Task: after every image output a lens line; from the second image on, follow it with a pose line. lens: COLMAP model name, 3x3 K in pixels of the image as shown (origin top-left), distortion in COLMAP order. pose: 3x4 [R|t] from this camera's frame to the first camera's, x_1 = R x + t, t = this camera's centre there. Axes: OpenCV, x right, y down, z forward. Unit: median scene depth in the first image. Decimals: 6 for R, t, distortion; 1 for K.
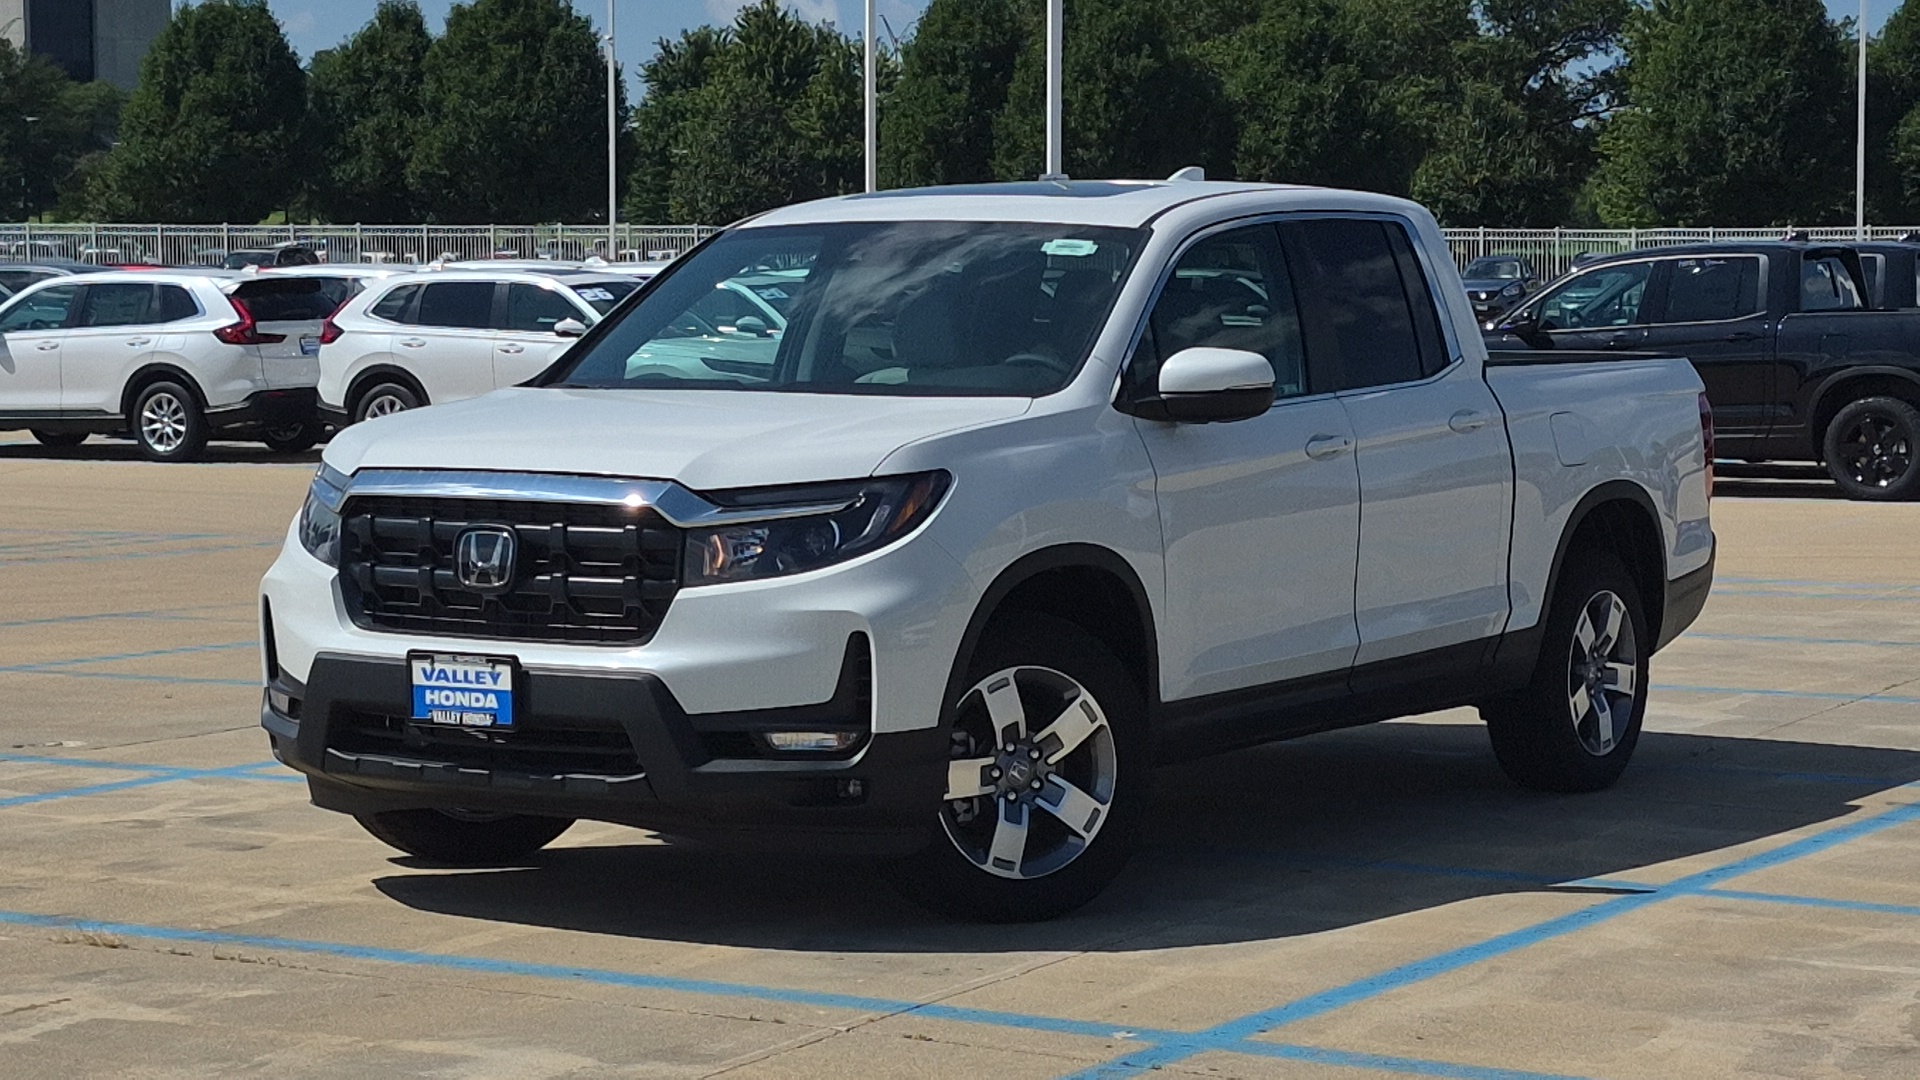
lens RADIAL K [[4067.6, 0, 961.8], [0, 4067.6, 542.2], [0, 0, 1]] dist [-0.028852, 0.000000]
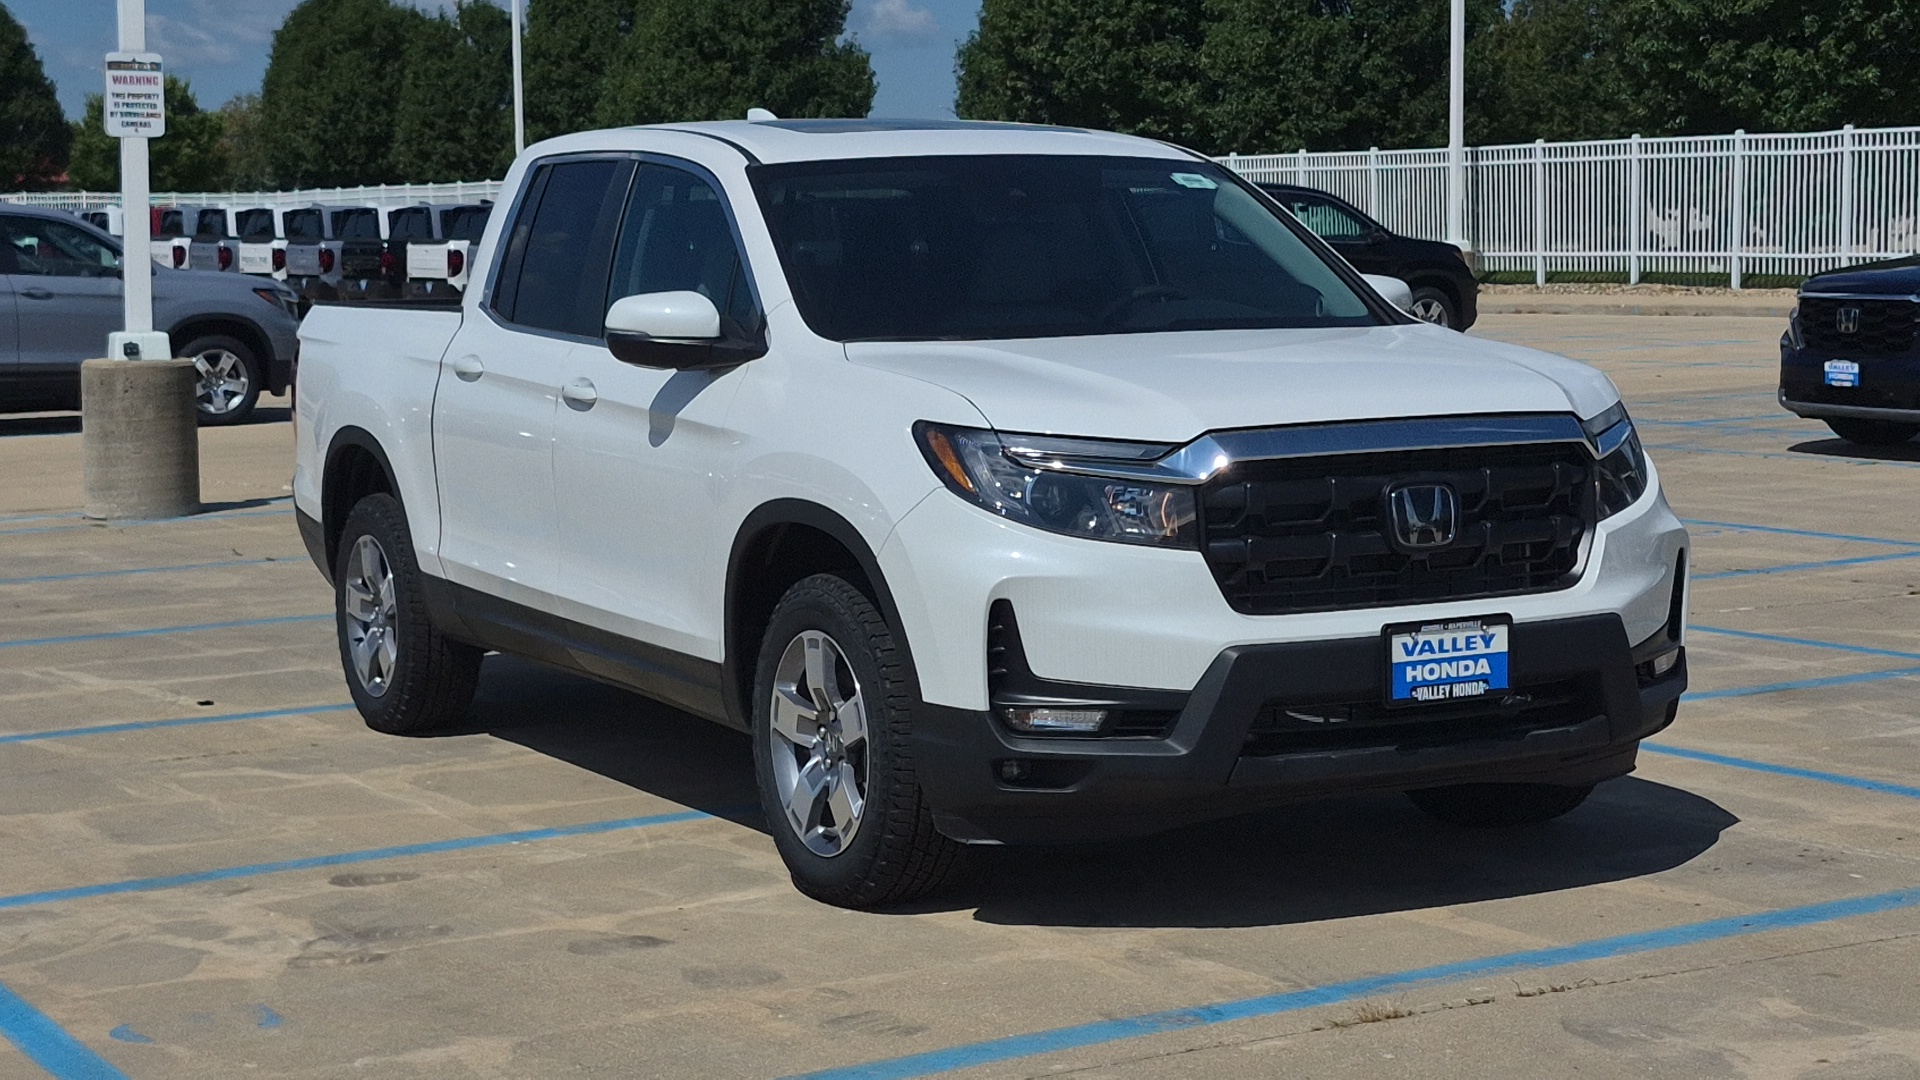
lens RADIAL K [[3249.4, 0, 965.9], [0, 3249.4, 546.3], [0, 0, 1]] dist [0.108891, 0.000000]
pose [[0.498597, -0.095225, 0.861588, -0.799409], [0.074371, 0.994982, 0.066930, -0.045472], [-0.863638, 0.030706, 0.503177, 0.725804]]
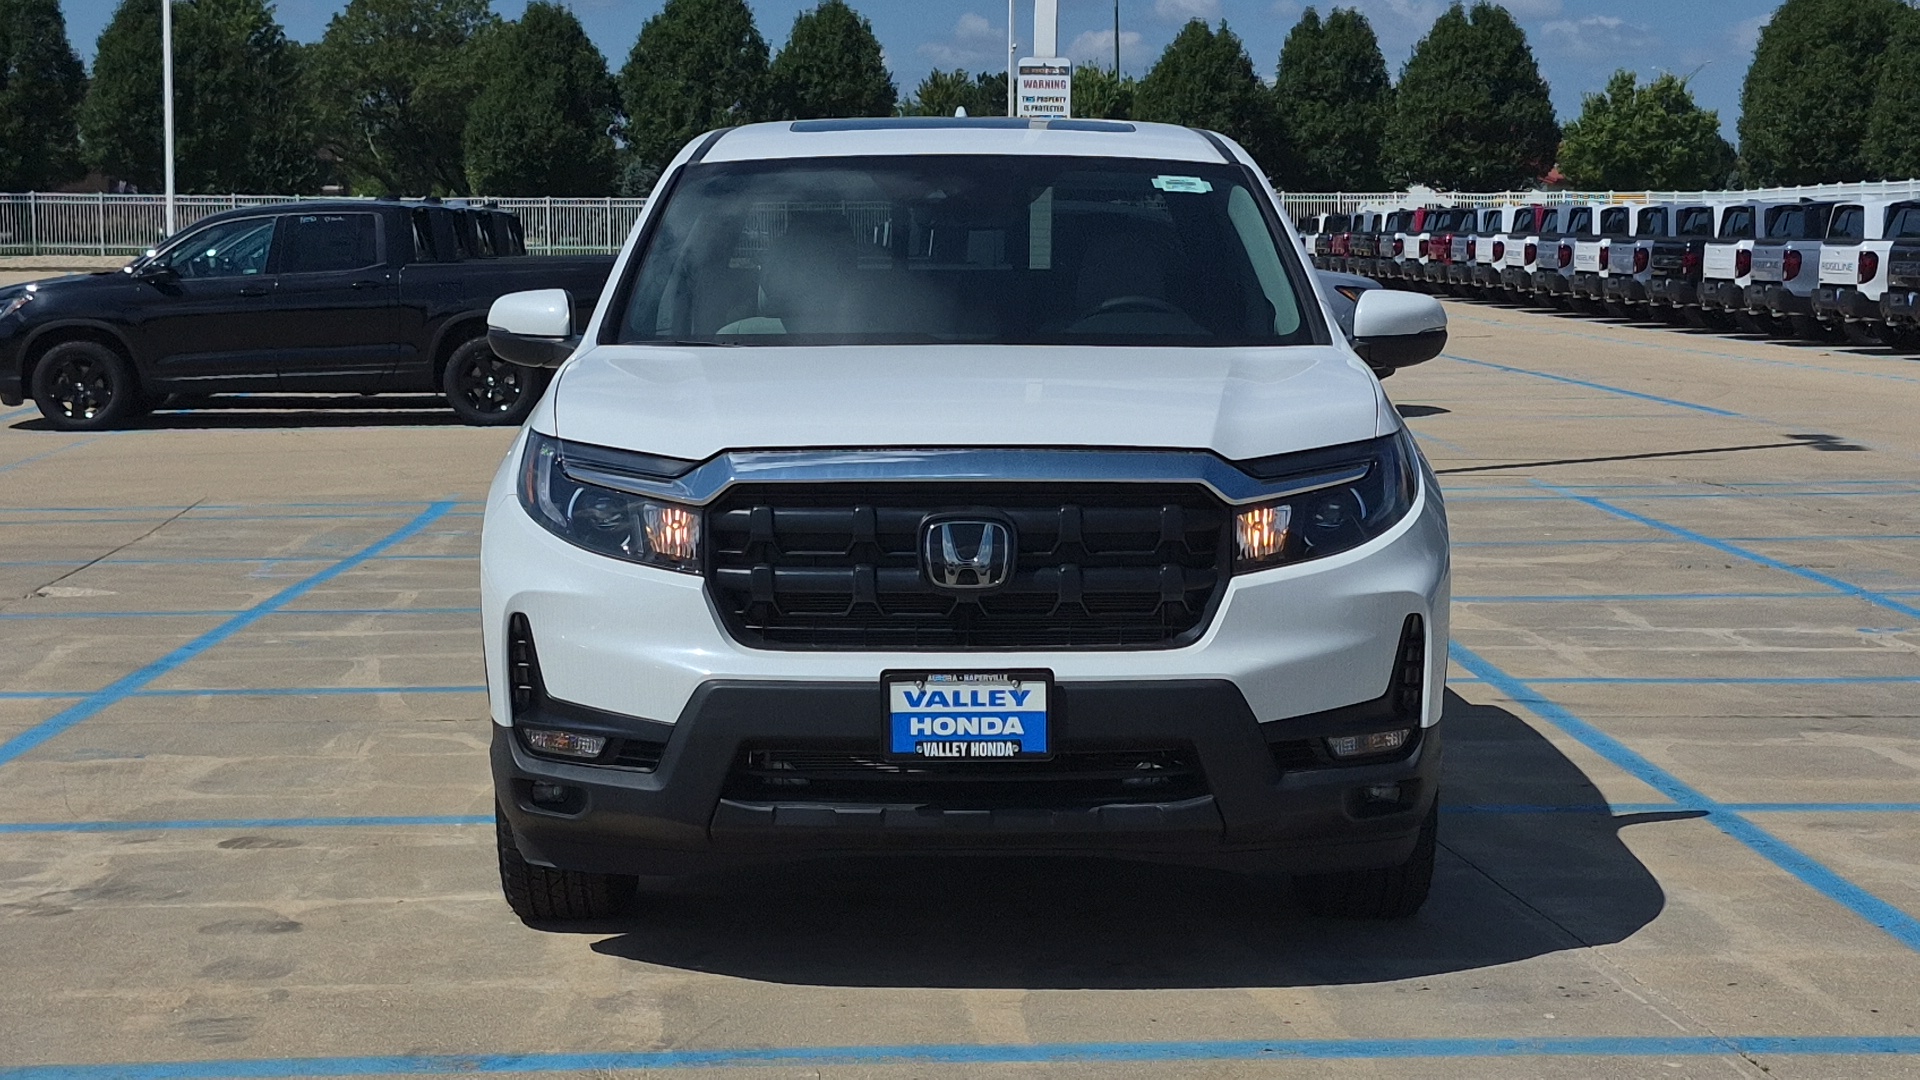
lens RADIAL K [[3249.4, 0, 950.3], [0, 3249.4, 525.9], [0, 0, 1]] dist [0.108891, 0.000000]
pose [[0.851871, -0.050337, 0.521328, -0.465820], [0.038812, 0.998701, 0.033009, -0.023599], [-0.522312, -0.007886, 0.852718, 0.441612]]
